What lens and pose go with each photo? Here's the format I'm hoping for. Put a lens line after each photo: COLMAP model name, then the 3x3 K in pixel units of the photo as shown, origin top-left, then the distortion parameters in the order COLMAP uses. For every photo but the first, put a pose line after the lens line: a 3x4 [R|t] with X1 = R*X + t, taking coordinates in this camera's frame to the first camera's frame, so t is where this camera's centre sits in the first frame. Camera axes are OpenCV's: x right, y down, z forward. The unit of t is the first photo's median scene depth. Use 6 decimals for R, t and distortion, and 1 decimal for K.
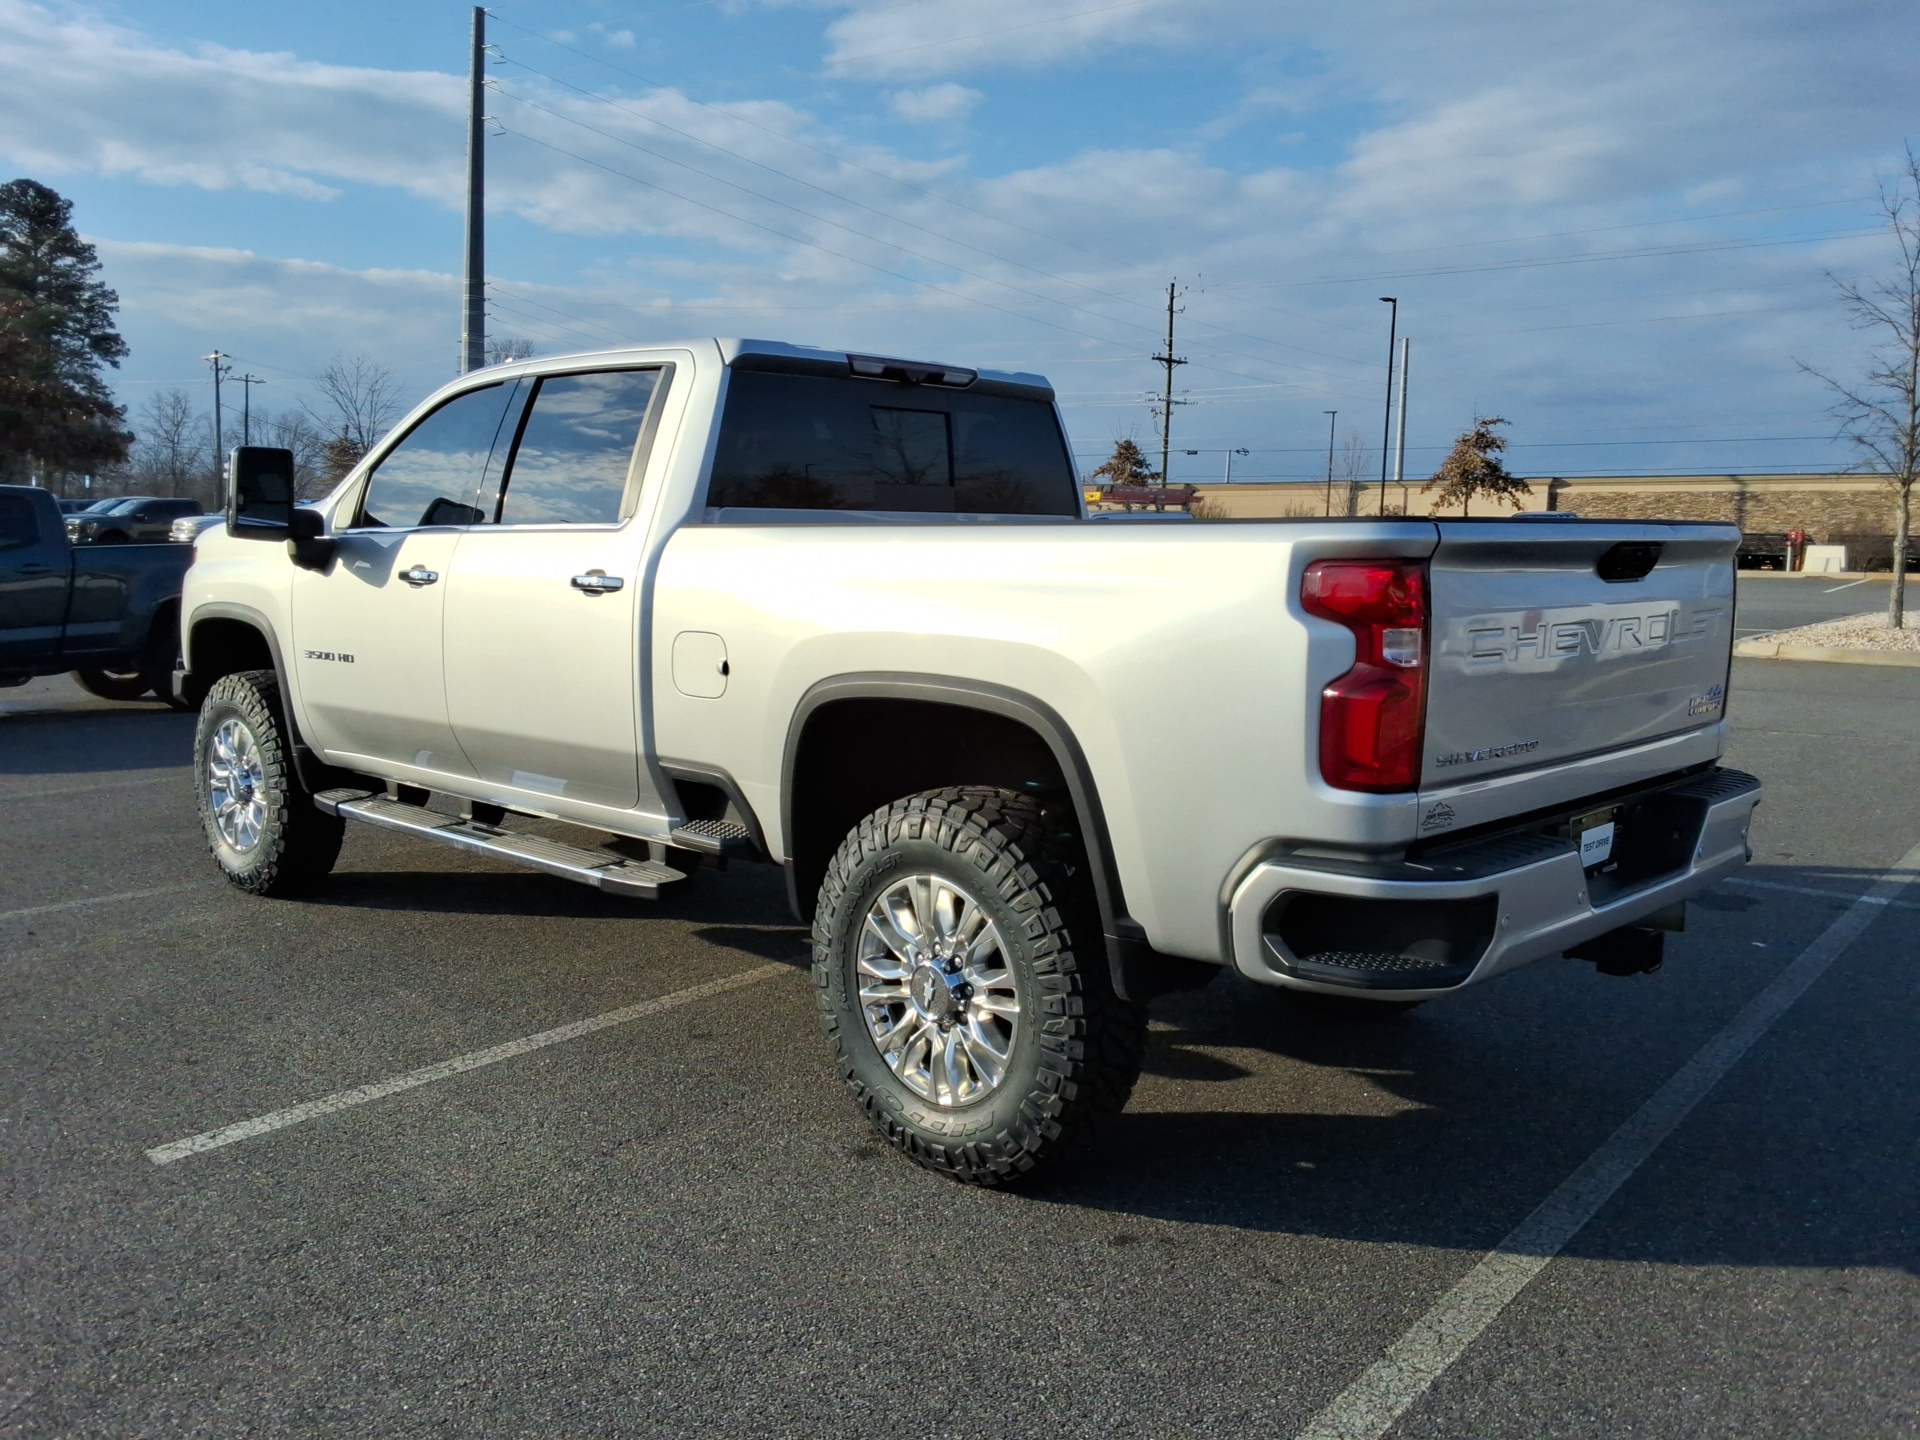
lens RADIAL K [[1533.5, 0, 956.7], [0, 1533.5, 706.3], [0, 0, 1]] dist [0.112773, -0.168501]
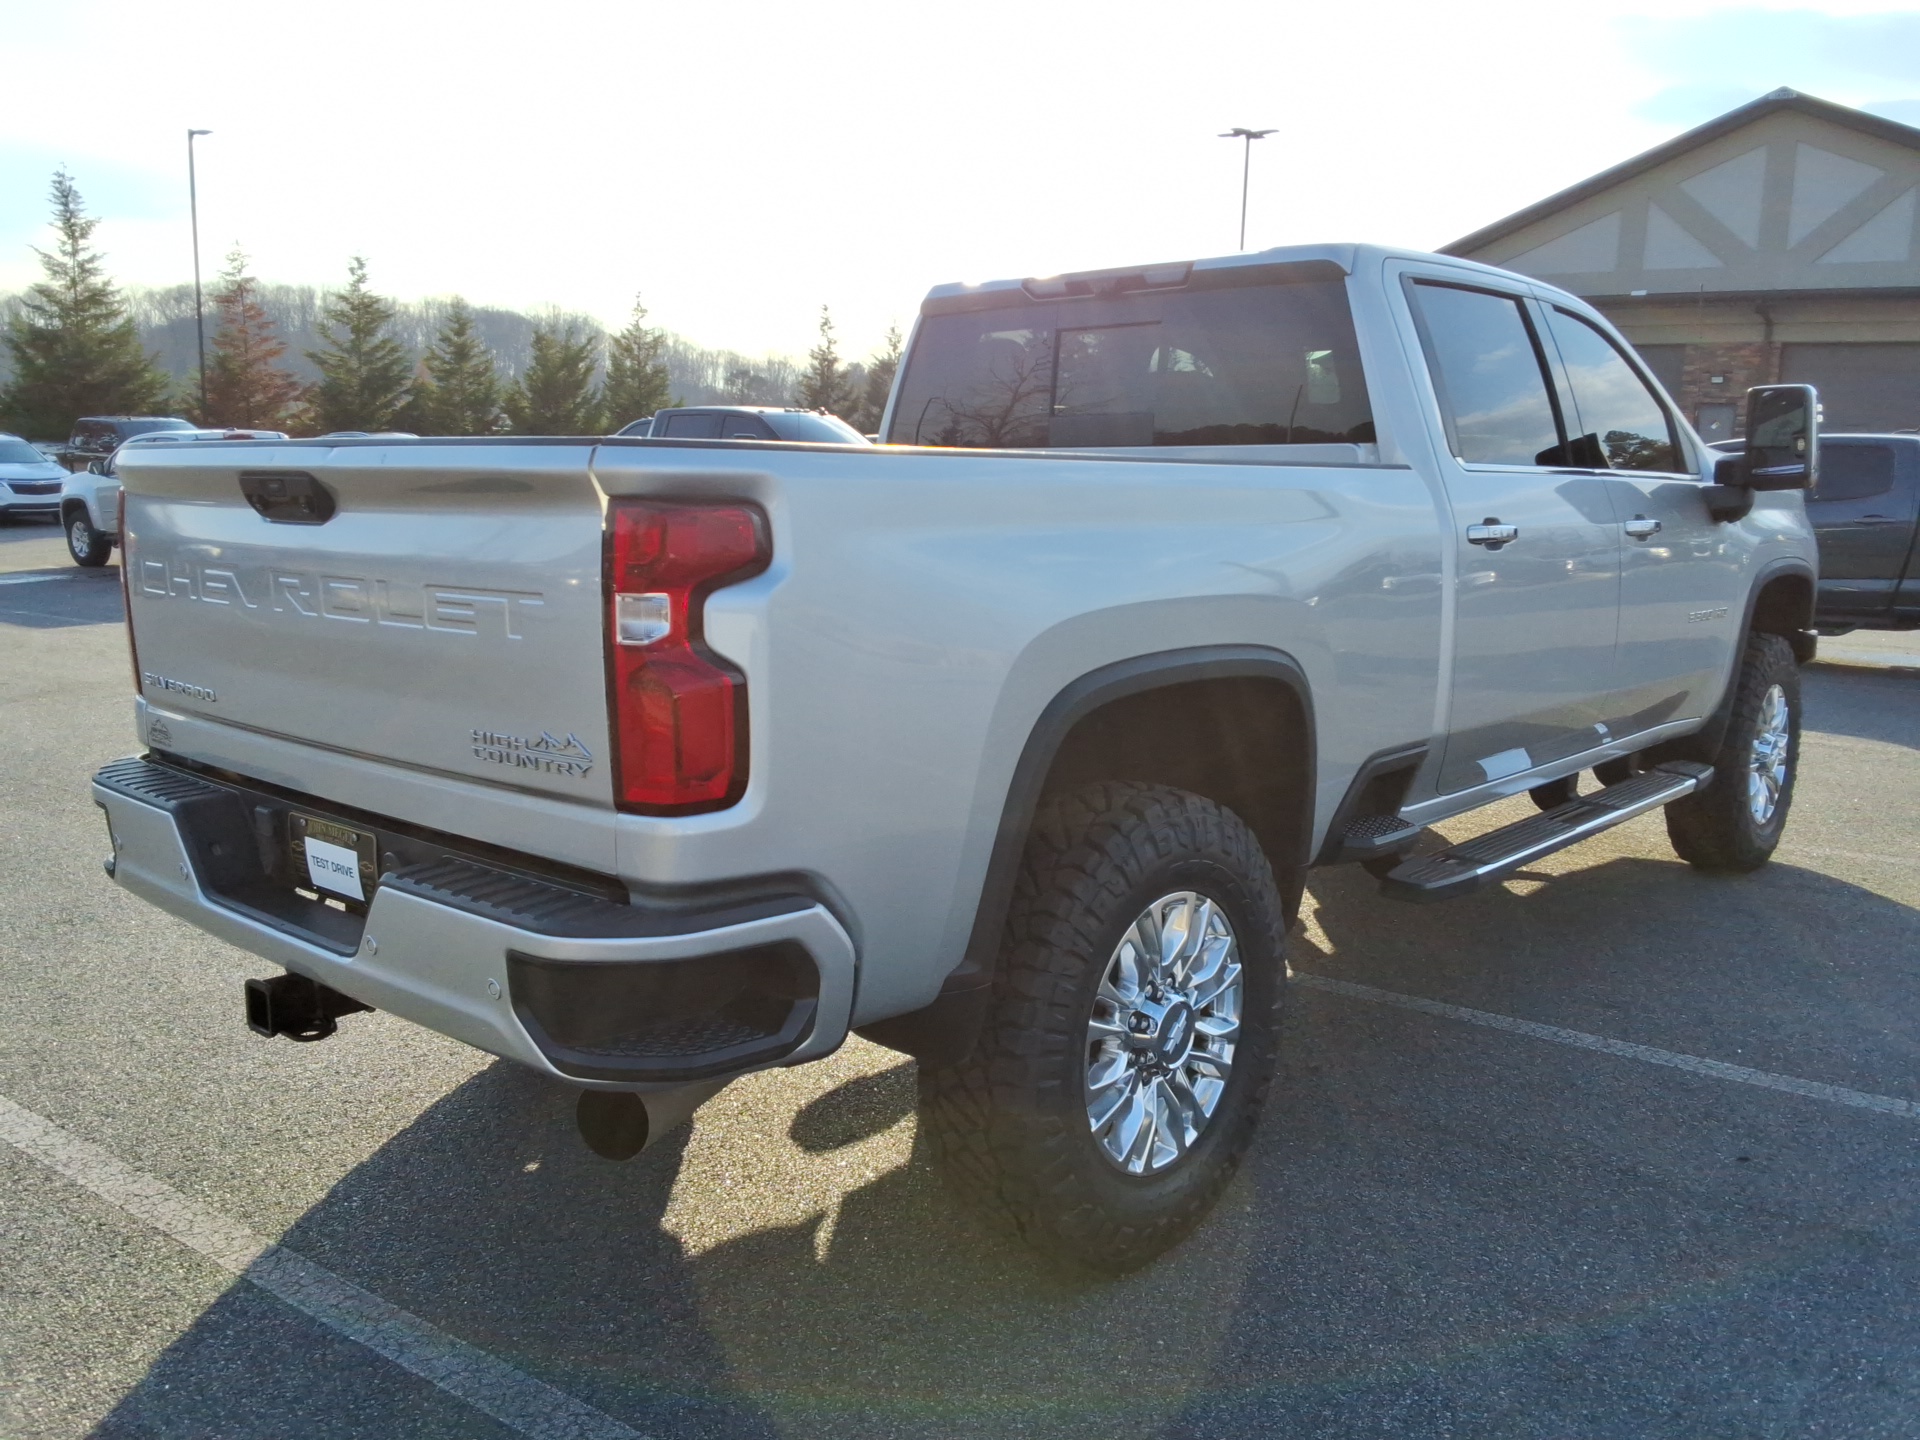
lens RADIAL K [[1529.4, 0, 991.1], [0, 1529.4, 702.6], [0, 0, 1]] dist [0.119257, -0.171033]
pose [[0.056365, 0.141721, -0.988301, 0.852709], [-0.117441, 0.983944, 0.134398, -0.095347], [0.991479, 0.108491, 0.072103, 0.912598]]
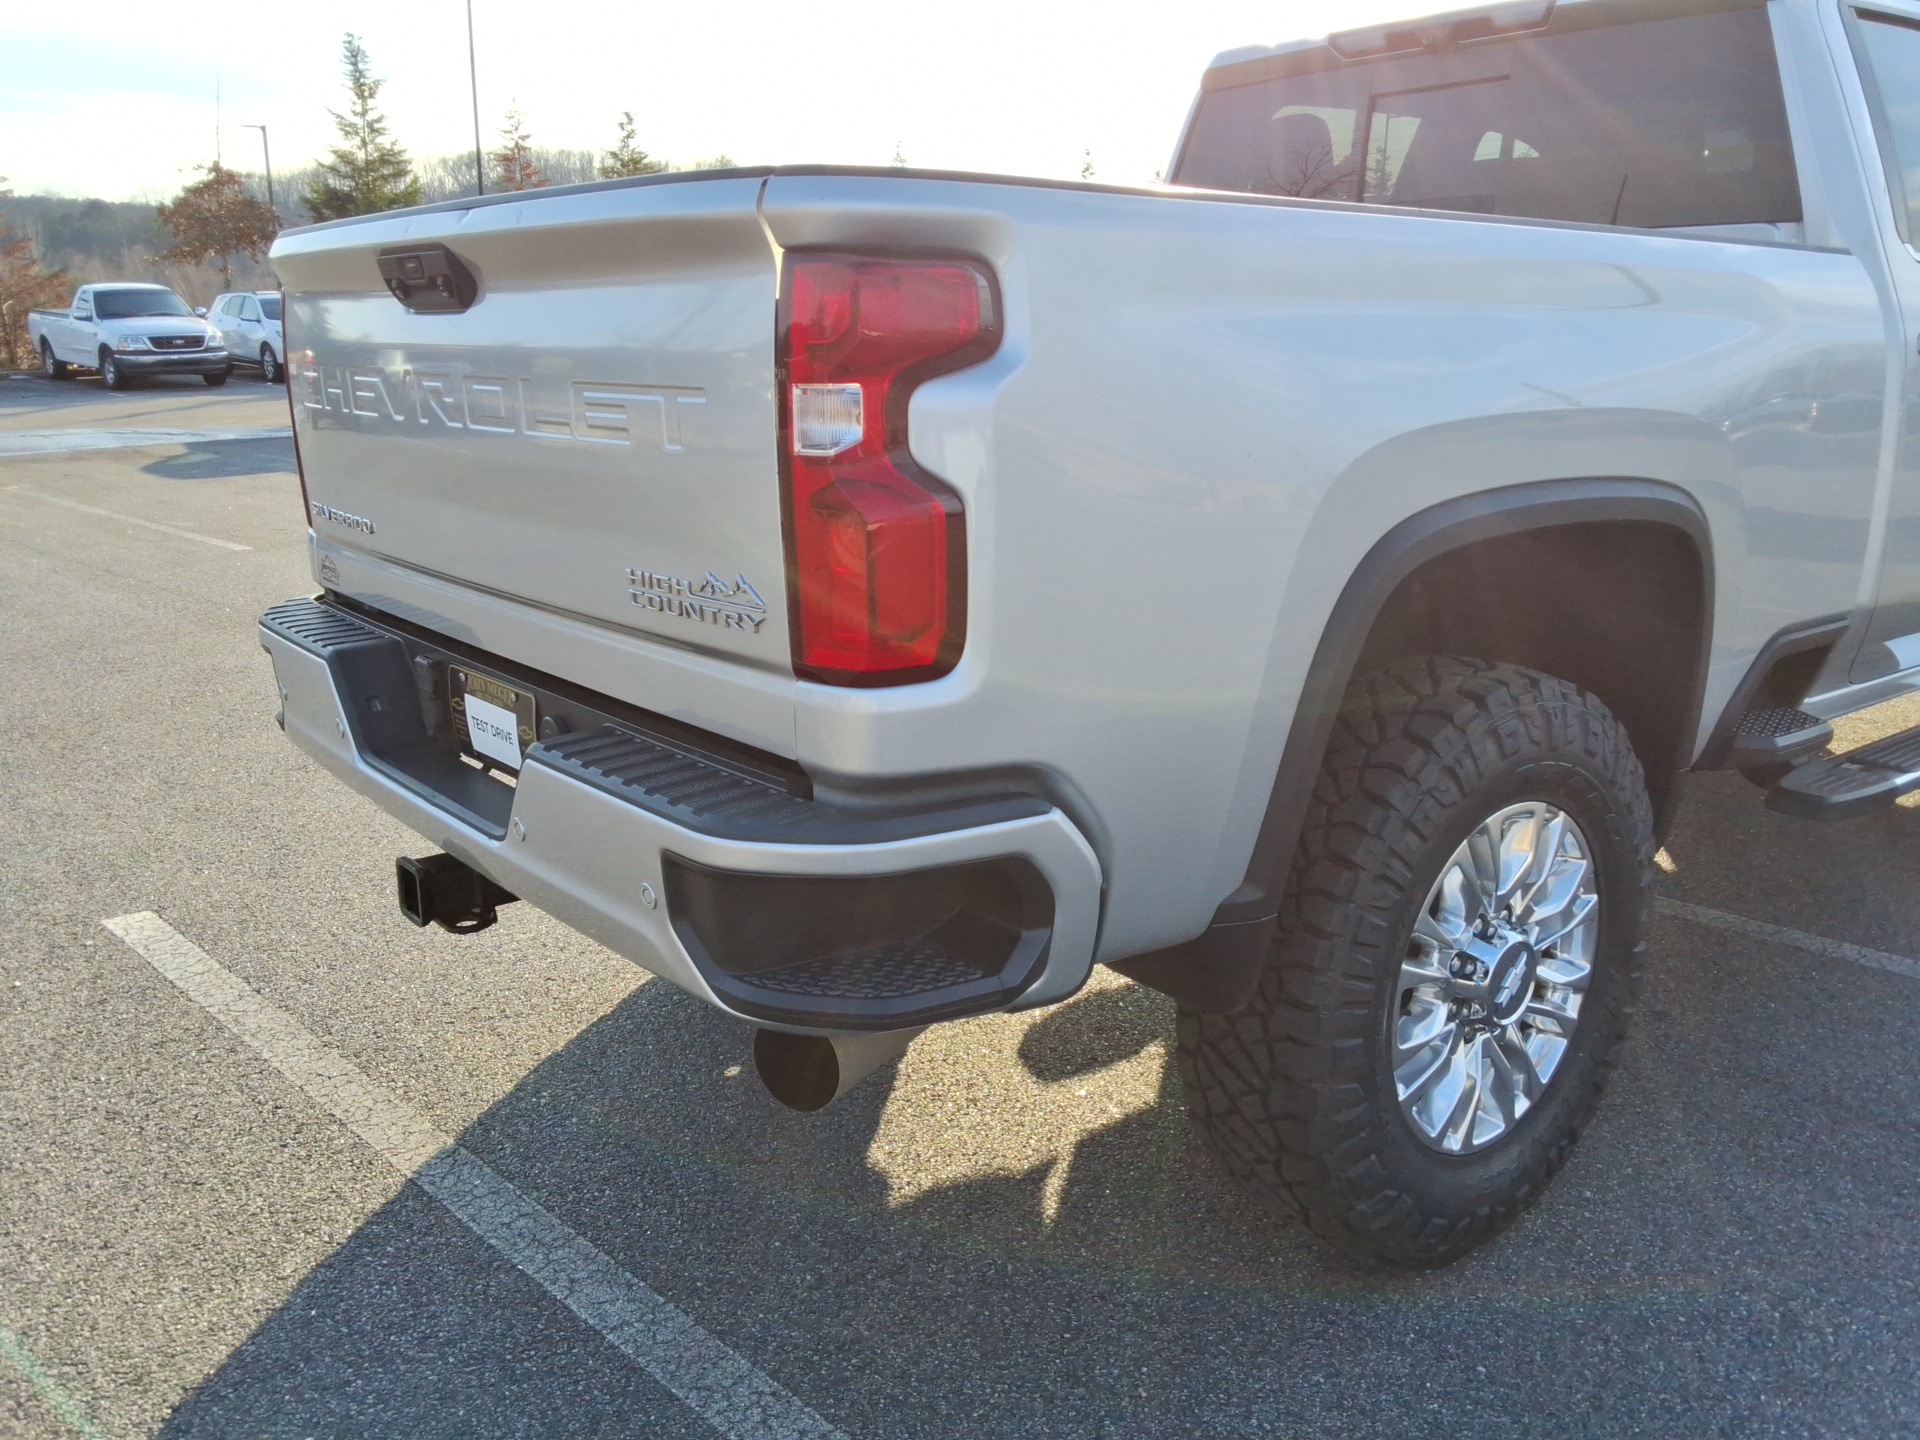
lens RADIAL K [[1544.4, 0, 1001.2], [0, 1544.4, 715.3], [0, 0, 1]] dist [0.113348, -0.161020]
pose [[-0.100192, 0.233207, -0.967252, 0.738477], [-0.113486, 0.963121, 0.243966, -0.072414], [0.988475, 0.134213, -0.070032, 0.910598]]
